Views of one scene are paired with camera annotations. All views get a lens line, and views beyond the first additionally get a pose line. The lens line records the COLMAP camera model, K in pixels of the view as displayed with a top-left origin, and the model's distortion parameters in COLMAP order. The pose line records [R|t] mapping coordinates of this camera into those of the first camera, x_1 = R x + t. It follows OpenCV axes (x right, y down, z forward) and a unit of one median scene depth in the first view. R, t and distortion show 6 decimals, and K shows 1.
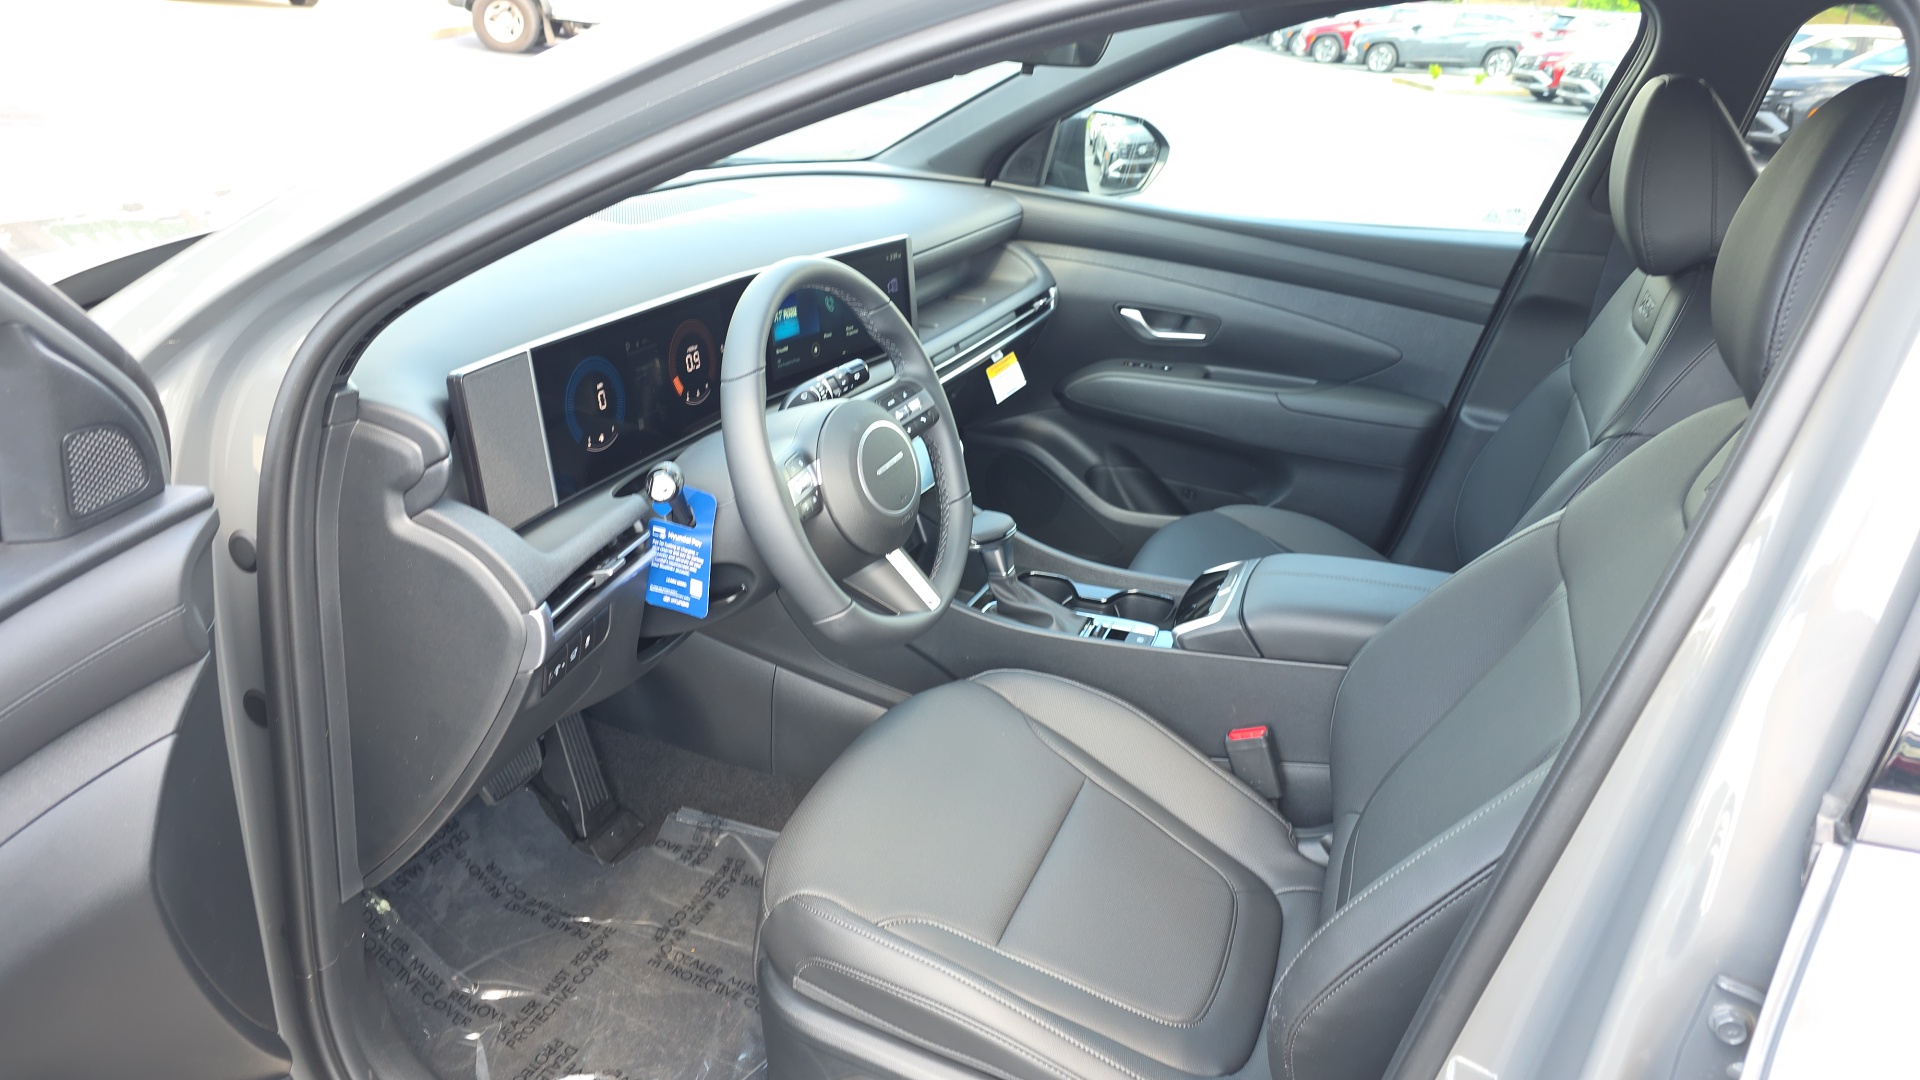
lens RADIAL K [[1364.1, 0, 948.6], [0, 1364.1, 539.5], [0, 0, 1]] dist [0.066467, -0.078245]
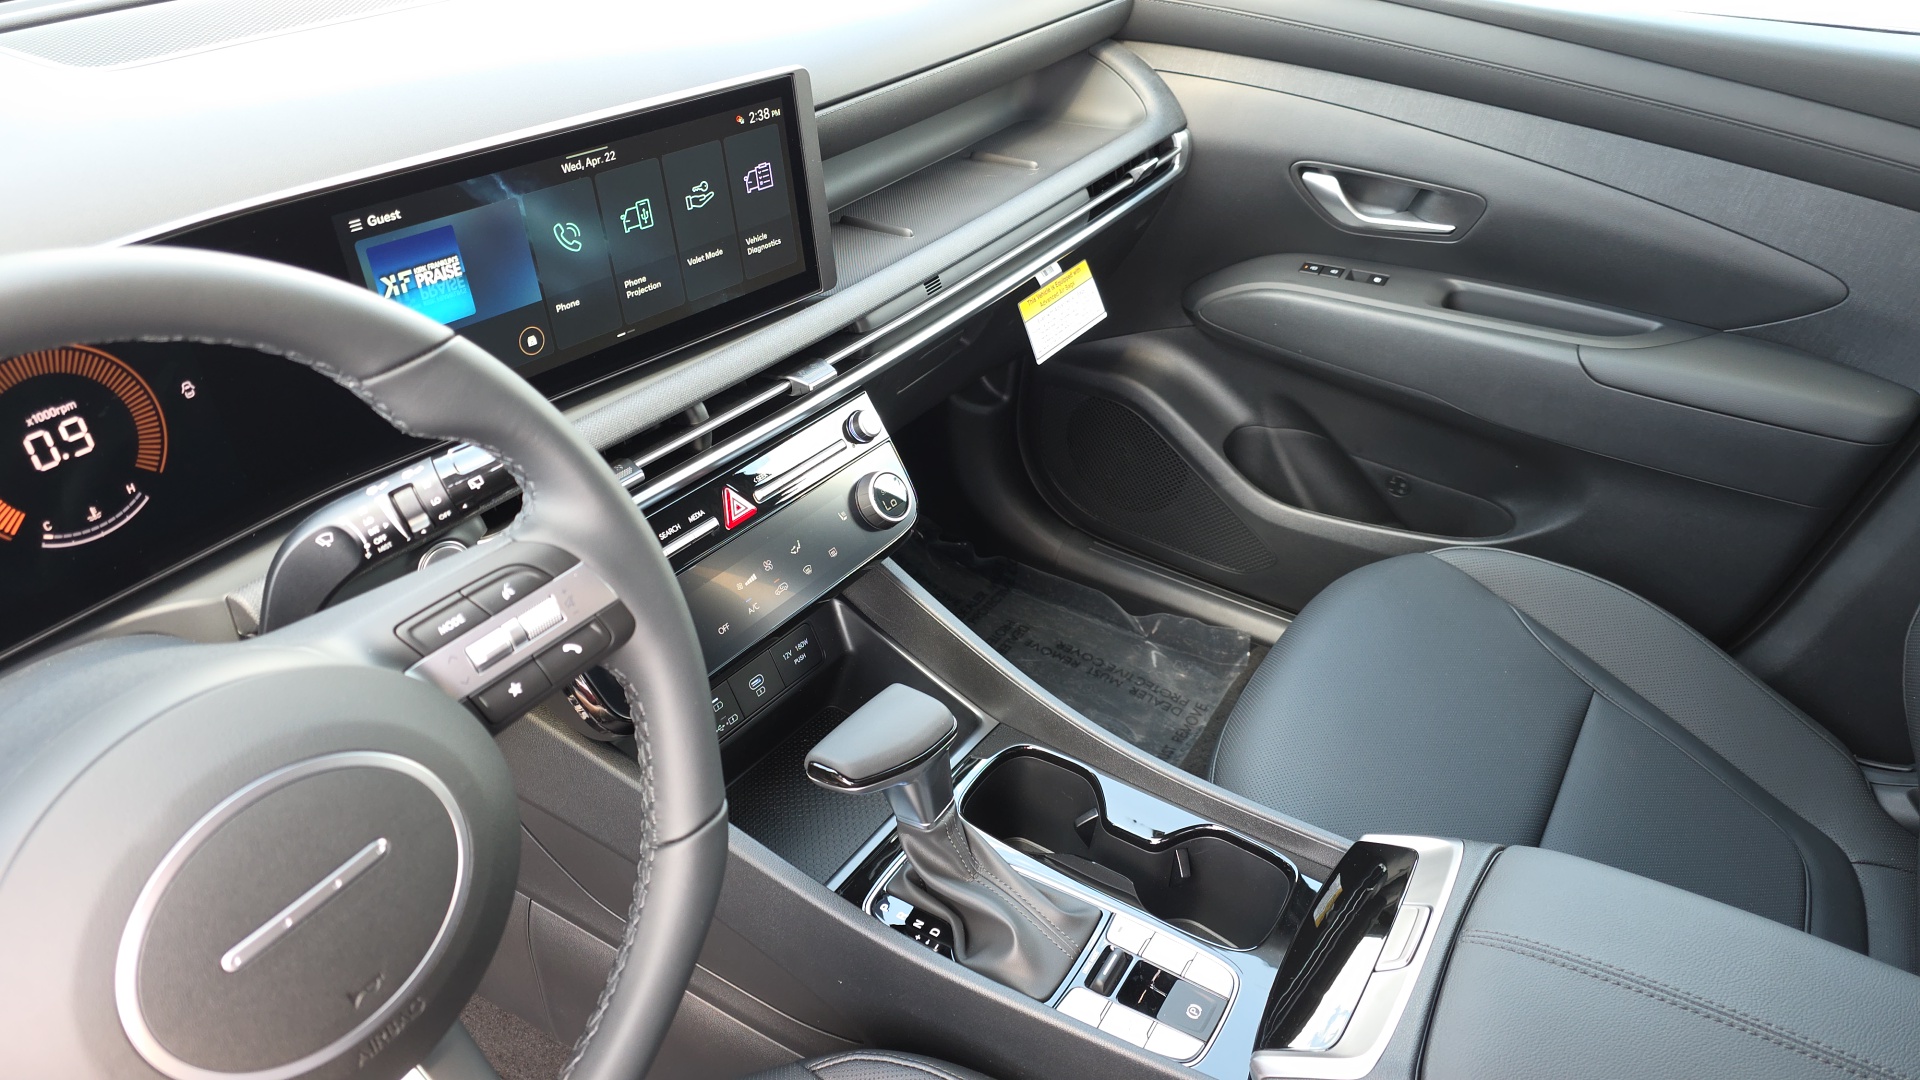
lens RADIAL K [[1309.2, 0, 948.7], [0, 1309.2, 534.2], [0, 0, 1]] dist [0.066095, -0.068812]
pose [[0.981921, 0.076526, -0.173133, 0.093121], [-0.043309, 0.981200, 0.188072, -0.124699], [0.184270, -0.177174, 0.966775, 0.443219]]
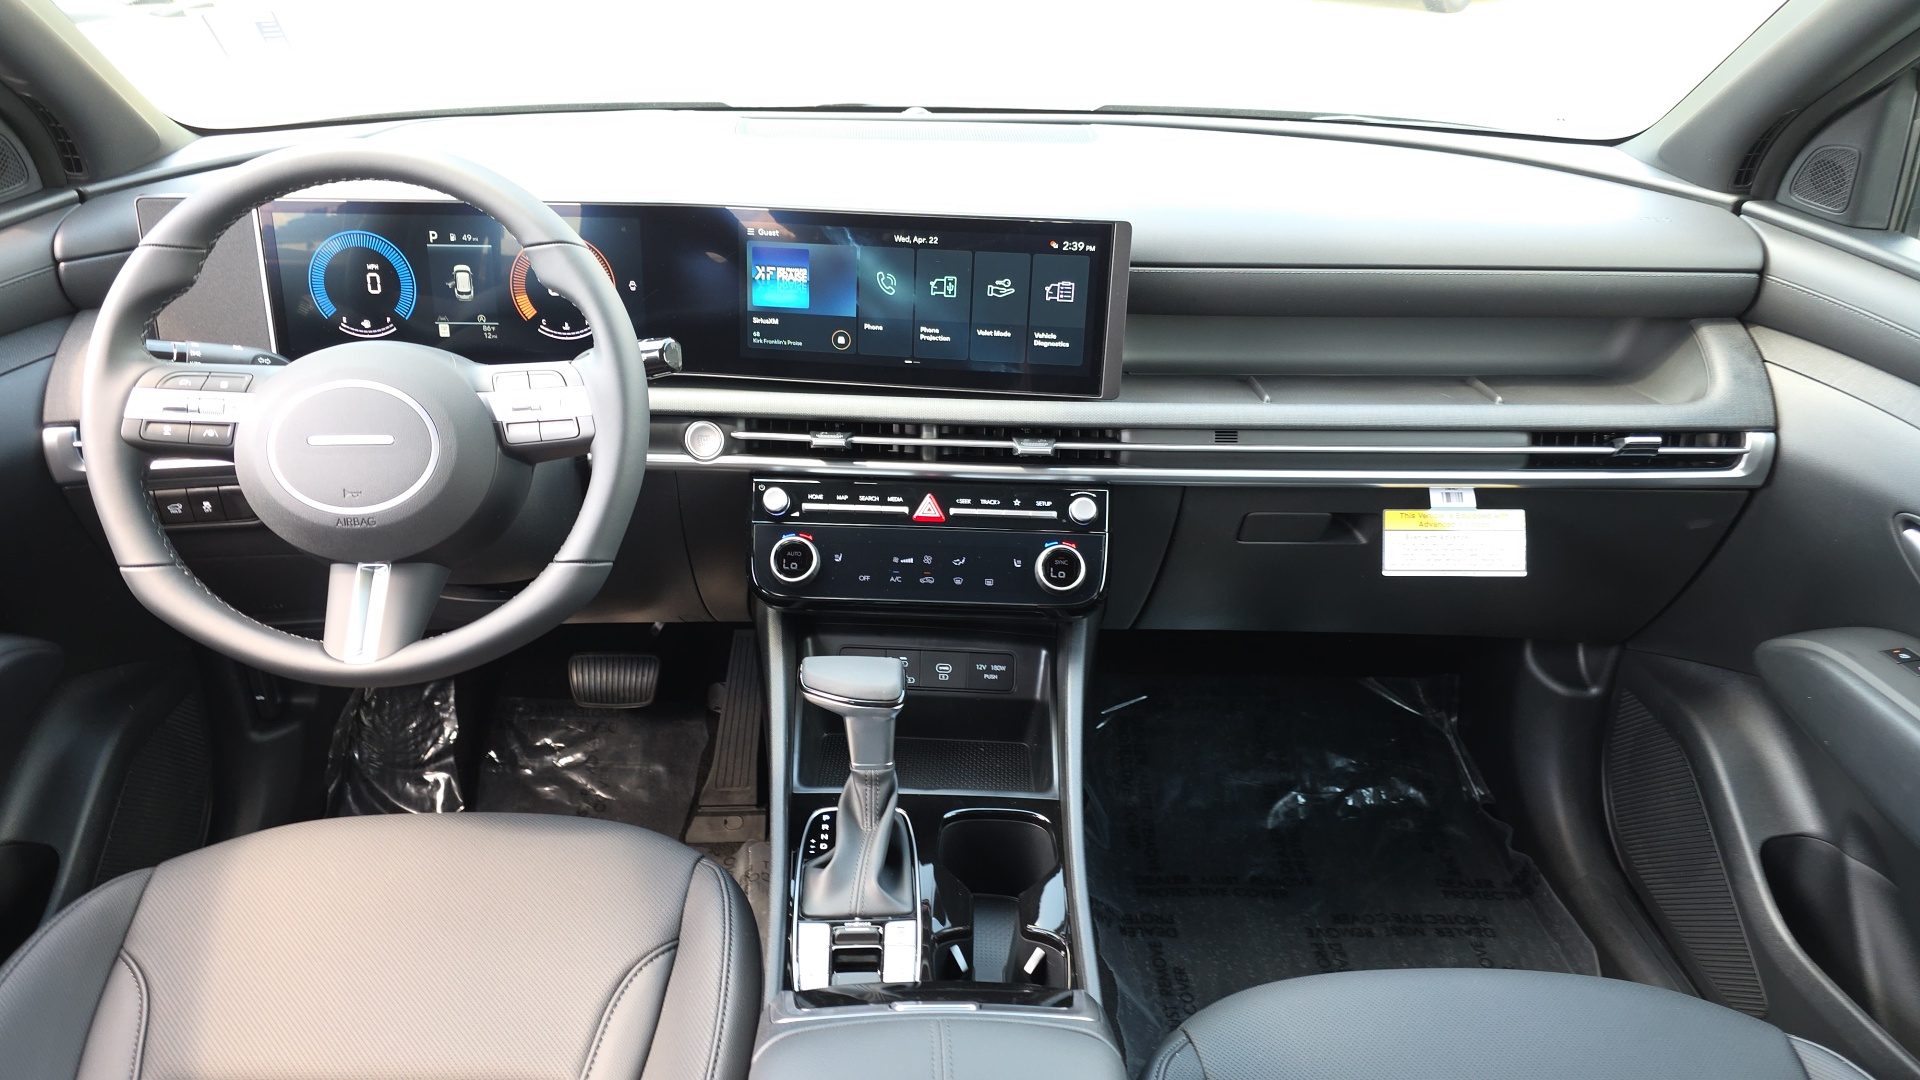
lens RADIAL K [[1310.7, 0, 931.3], [0, 1310.7, 539.3], [0, 0, 1]] dist [0.100334, -0.111456]
pose [[0.378297, 0.344680, -0.859120, 0.401364], [-0.351544, 0.912055, 0.211123, -0.154212], [0.856334, 0.222151, 0.466198, 0.568650]]
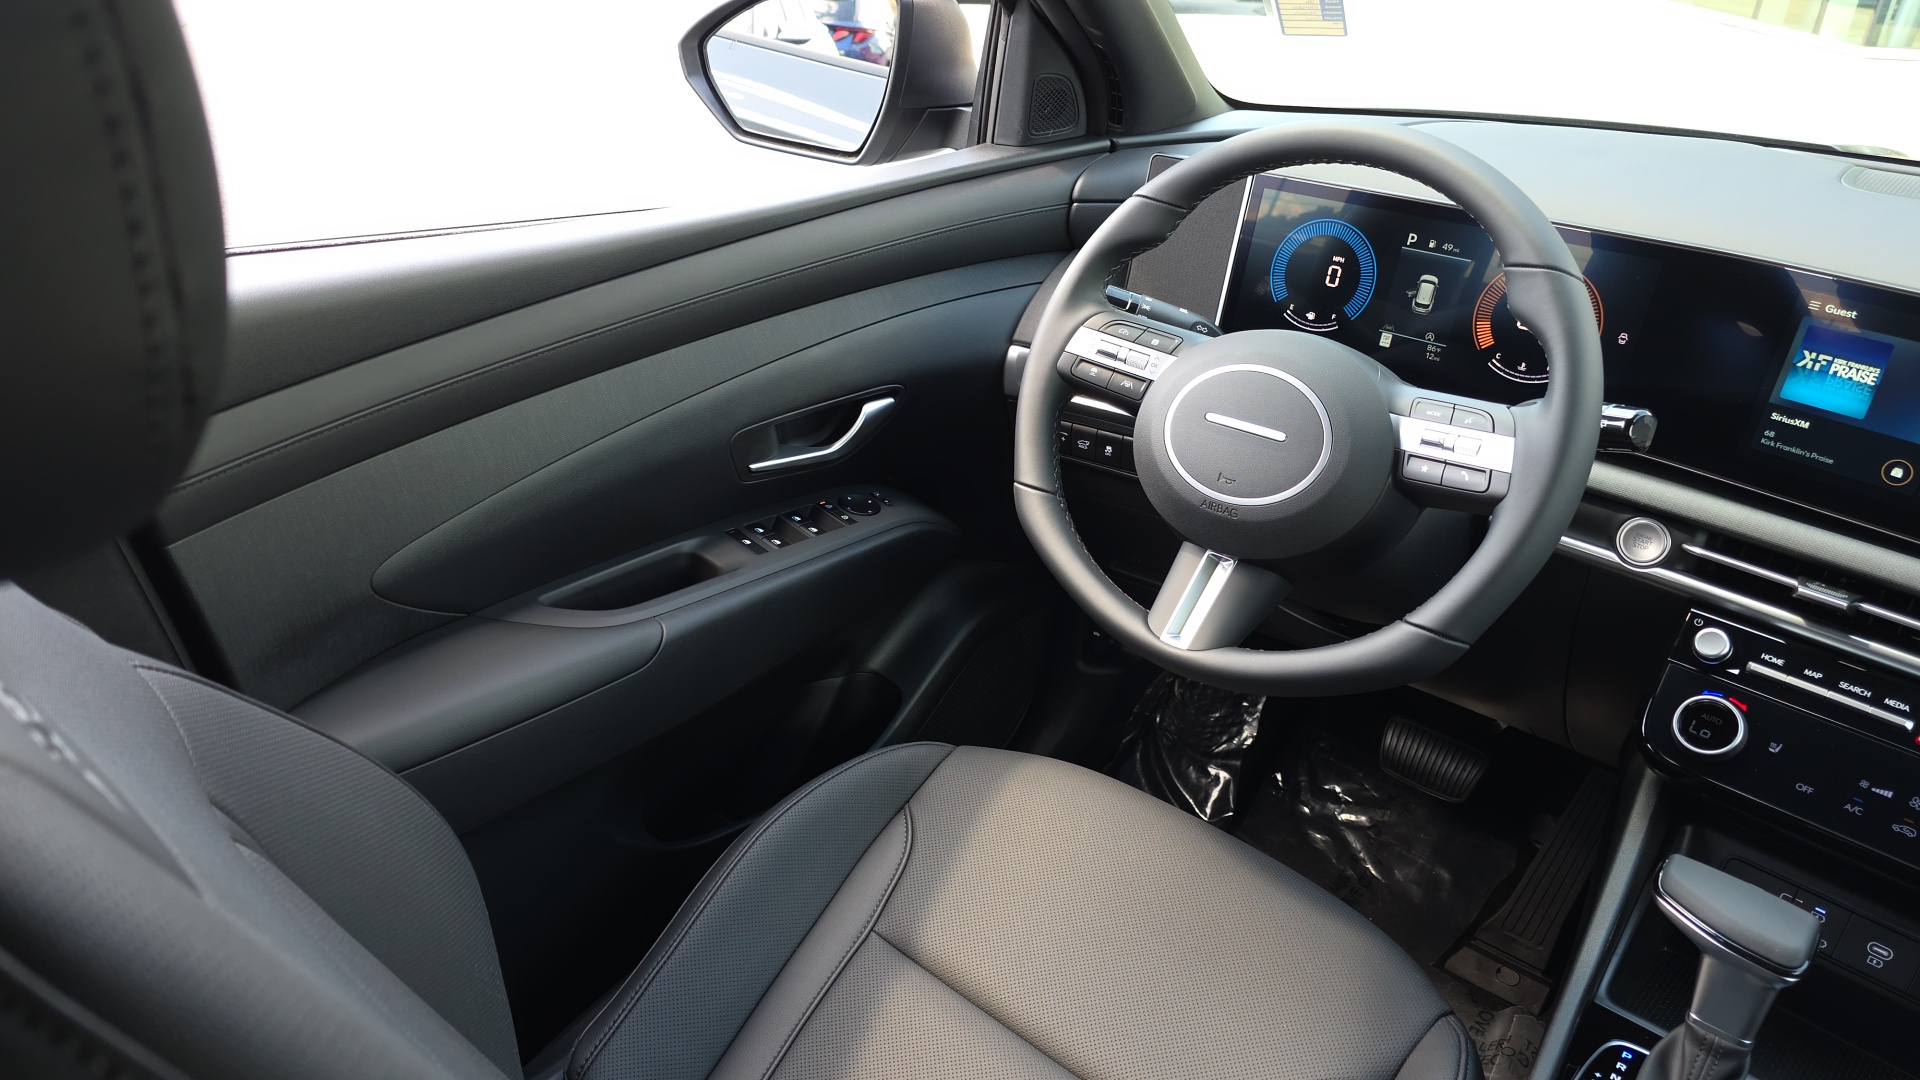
lens RADIAL K [[1308.9, 0, 906.2], [0, 1308.9, 528.9], [0, 0, 1]] dist [0.058394, -0.059051]
pose [[-0.348067, 0.335210, -0.875490, 0.354827], [-0.430700, 0.772313, 0.466938, -0.147154], [0.832675, 0.539599, -0.124442, 0.581299]]
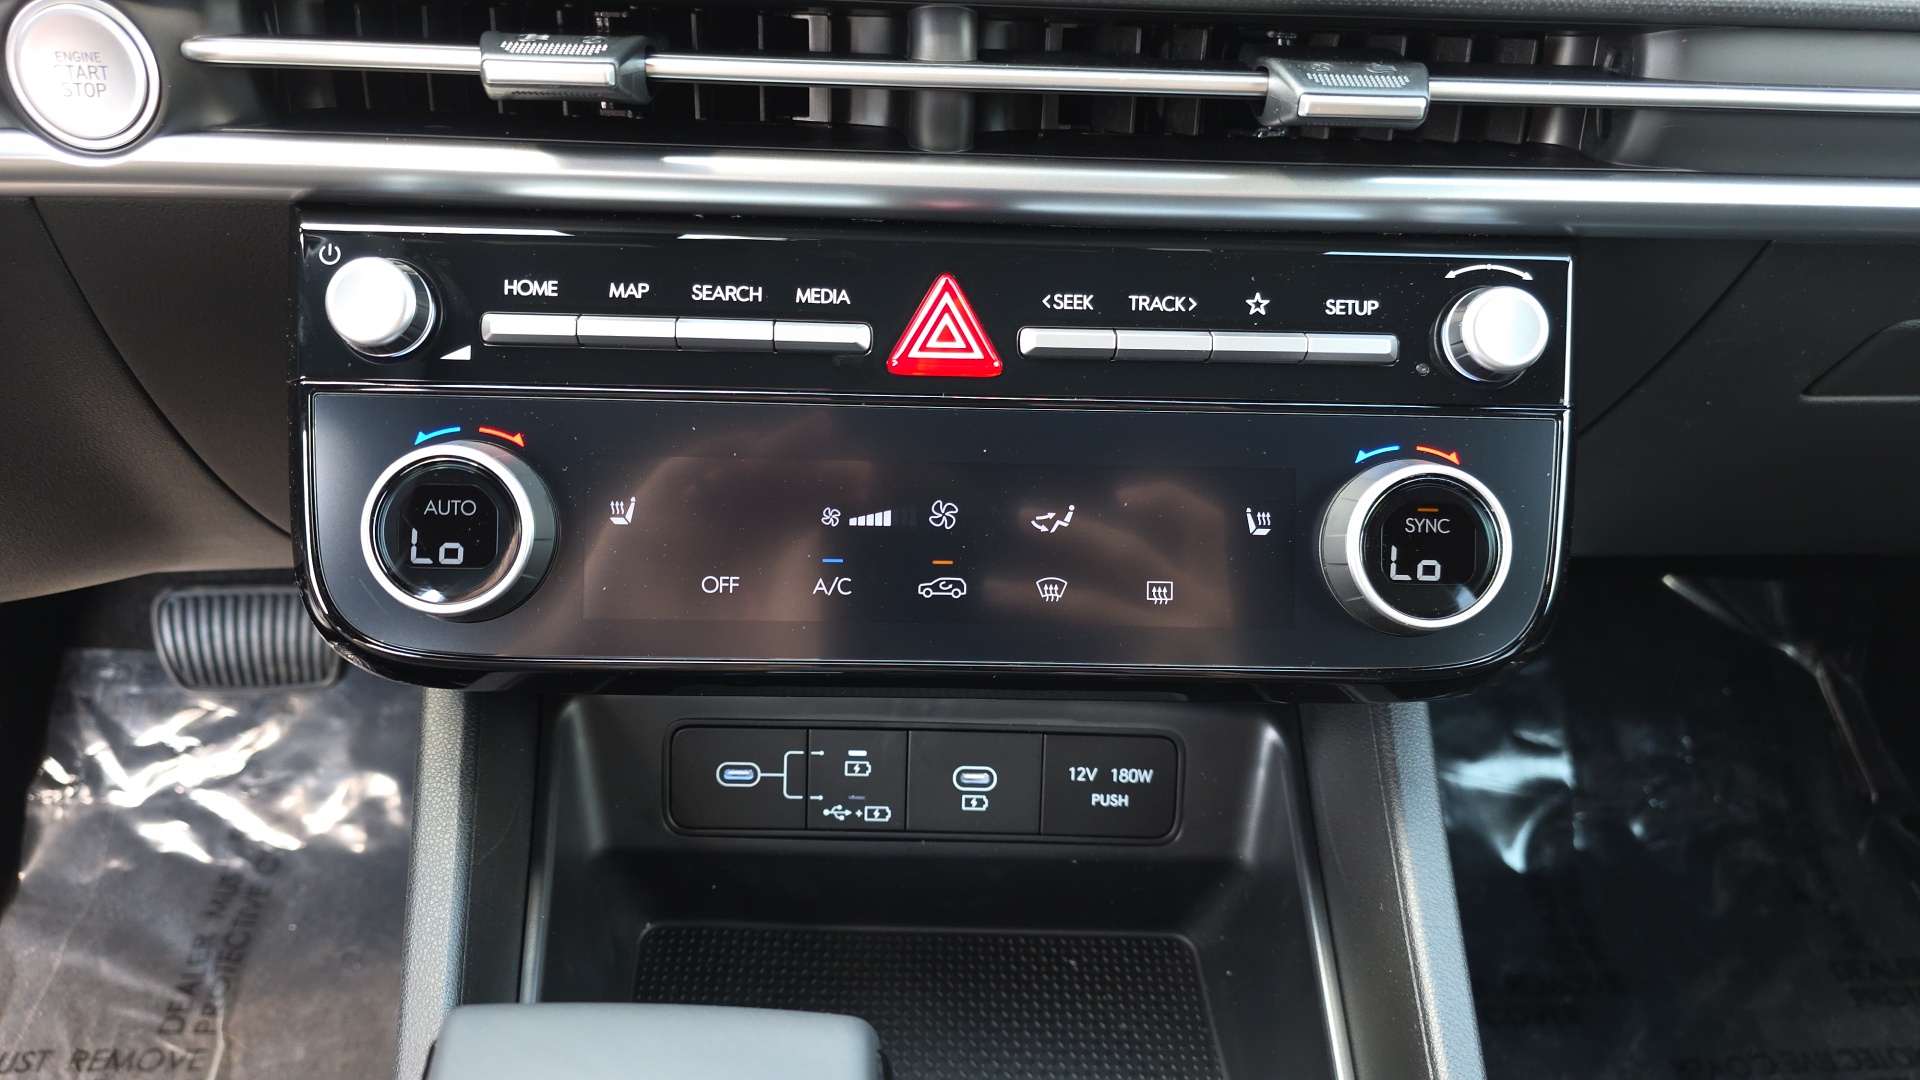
lens RADIAL K [[1309.2, 0, 948.7], [0, 1309.2, 534.2], [0, 0, 1]] dist [0.066095, -0.068812]
pose [[0.437139, 0.495011, -0.750915, 0.083222], [-0.358324, 0.861643, 0.359409, -0.090742], [0.824932, 0.111959, 0.554032, 0.723646]]
